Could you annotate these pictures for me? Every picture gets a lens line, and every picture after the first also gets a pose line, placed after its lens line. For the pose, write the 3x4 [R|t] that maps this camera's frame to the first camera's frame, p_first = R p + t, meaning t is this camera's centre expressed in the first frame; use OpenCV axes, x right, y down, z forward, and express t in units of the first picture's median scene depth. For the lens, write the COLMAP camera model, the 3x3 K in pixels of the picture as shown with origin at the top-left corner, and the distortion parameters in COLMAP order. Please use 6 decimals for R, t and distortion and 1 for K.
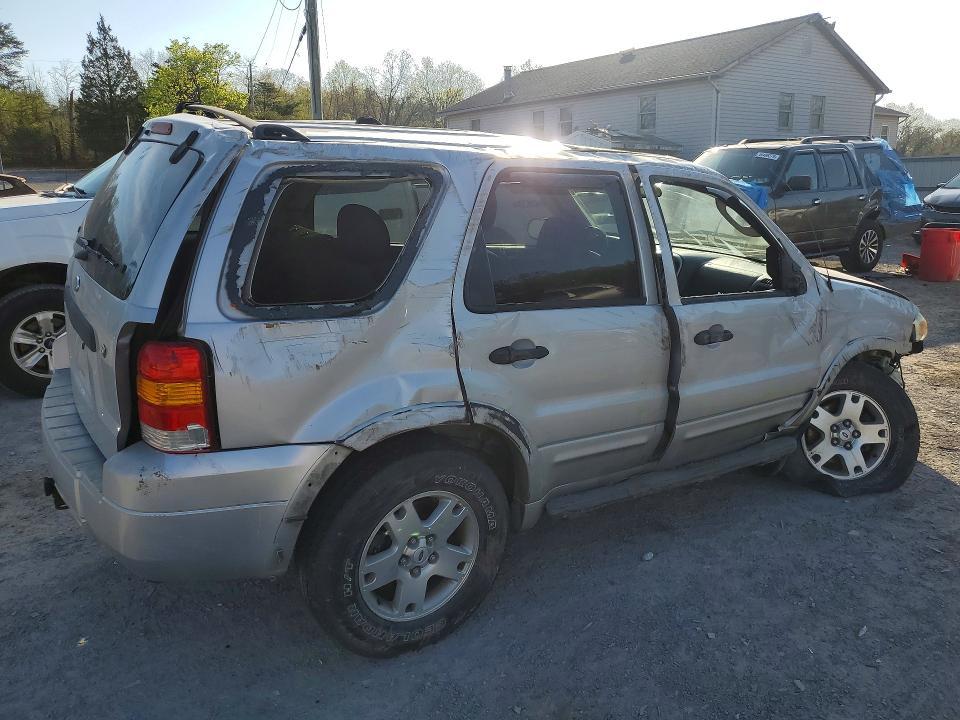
lens RADIAL K [[775.7, 0, 480.0], [0, 775.7, 360.0], [0, 0, 1]] dist [-0.003937, -0.002692]
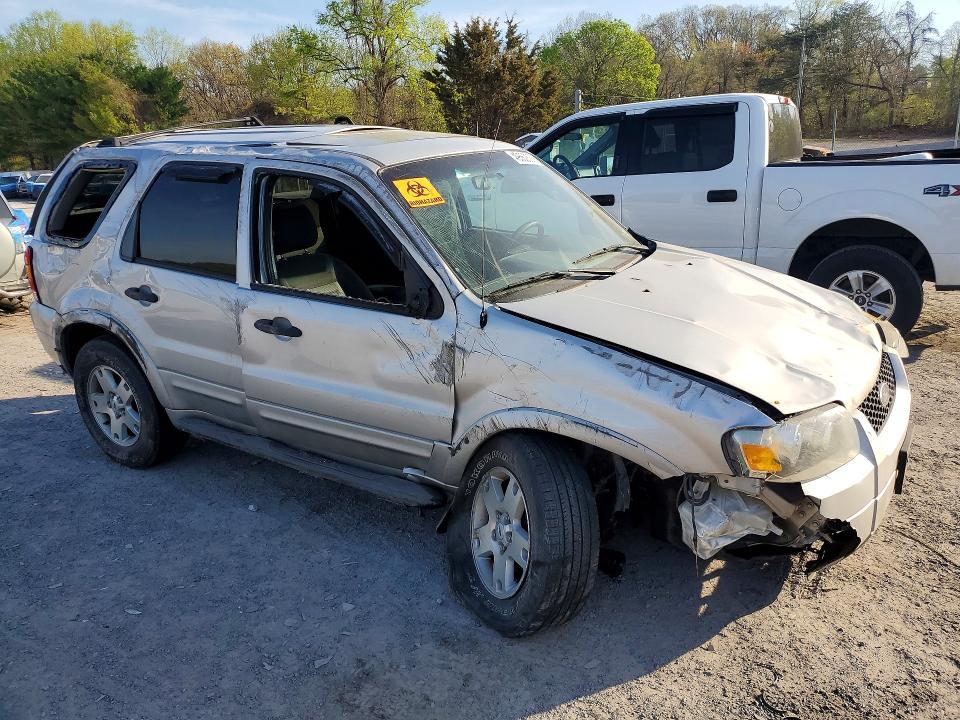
lens RADIAL K [[775.7, 0, 480.0], [0, 775.7, 360.0], [0, 0, 1]] dist [-0.003937, -0.002692]
pose [[0.380072, 0.244654, -0.892014, 1.298439], [-0.196041, 0.963782, 0.180808, -0.222914], [0.903943, 0.106151, 0.414269, 0.810962]]
